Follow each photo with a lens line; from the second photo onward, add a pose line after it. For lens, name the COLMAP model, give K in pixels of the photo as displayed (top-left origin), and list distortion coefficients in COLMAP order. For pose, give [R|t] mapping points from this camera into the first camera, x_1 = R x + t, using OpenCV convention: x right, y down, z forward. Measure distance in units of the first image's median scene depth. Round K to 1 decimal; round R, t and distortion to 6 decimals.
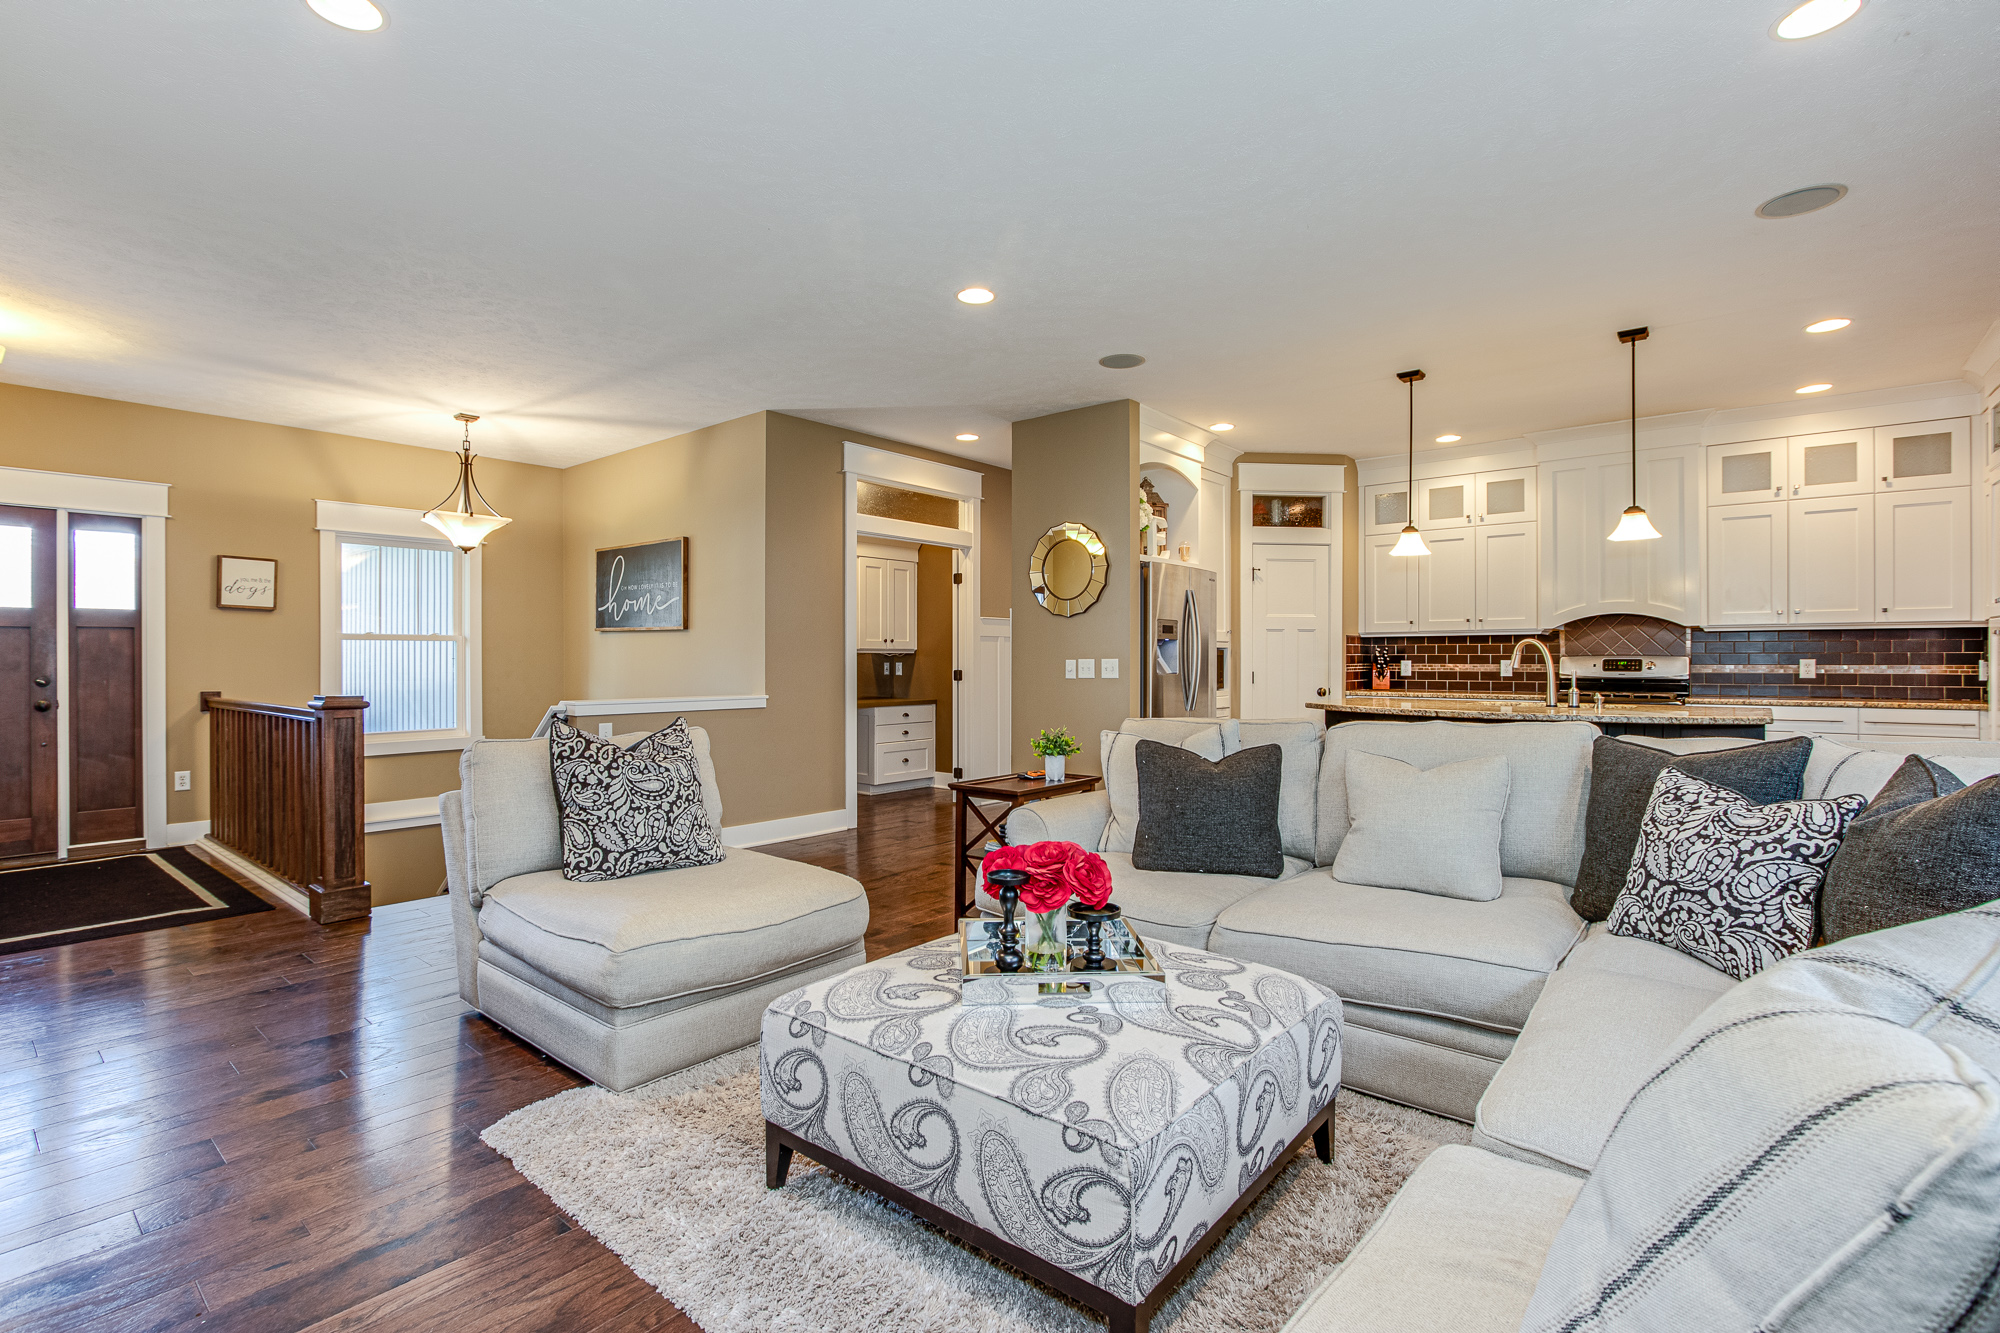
lens RADIAL K [[922.0, 0, 1008.2], [0, 922.0, 653.3], [0, 0, 1]] dist [-0.011813, -0.000757]
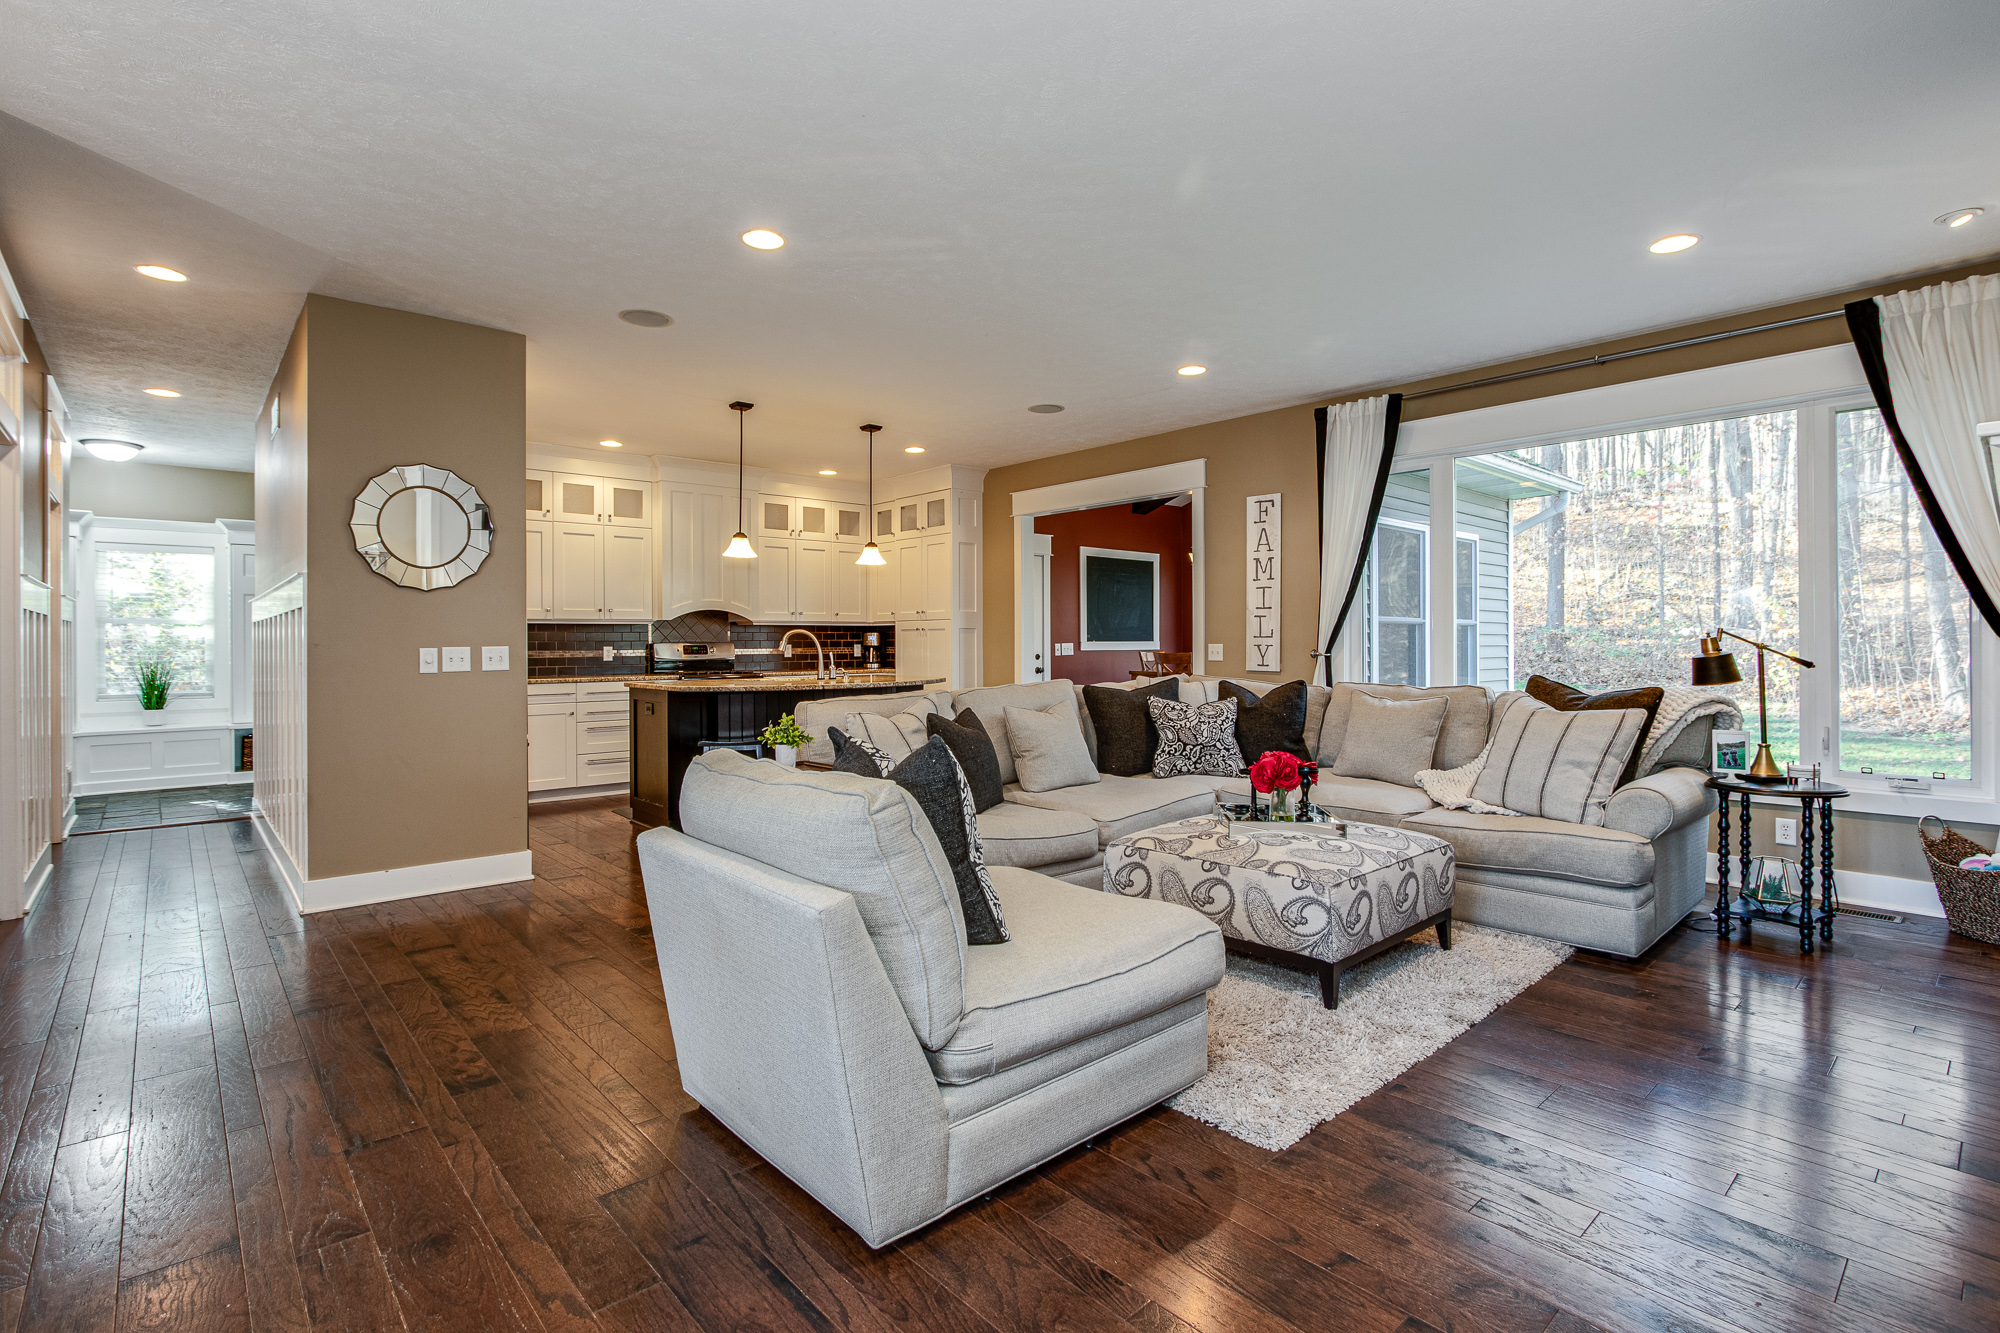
lens RADIAL K [[922.0, 0, 973.6], [0, 922.0, 644.5], [0, 0, 1]] dist [-0.011813, -0.000757]
pose [[0.176829, -0.002749, 0.984238, -0.536123], [-0.000691, 0.999996, 0.002917, 0.001577], [-0.984241, -0.001196, 0.176827, 0.393015]]
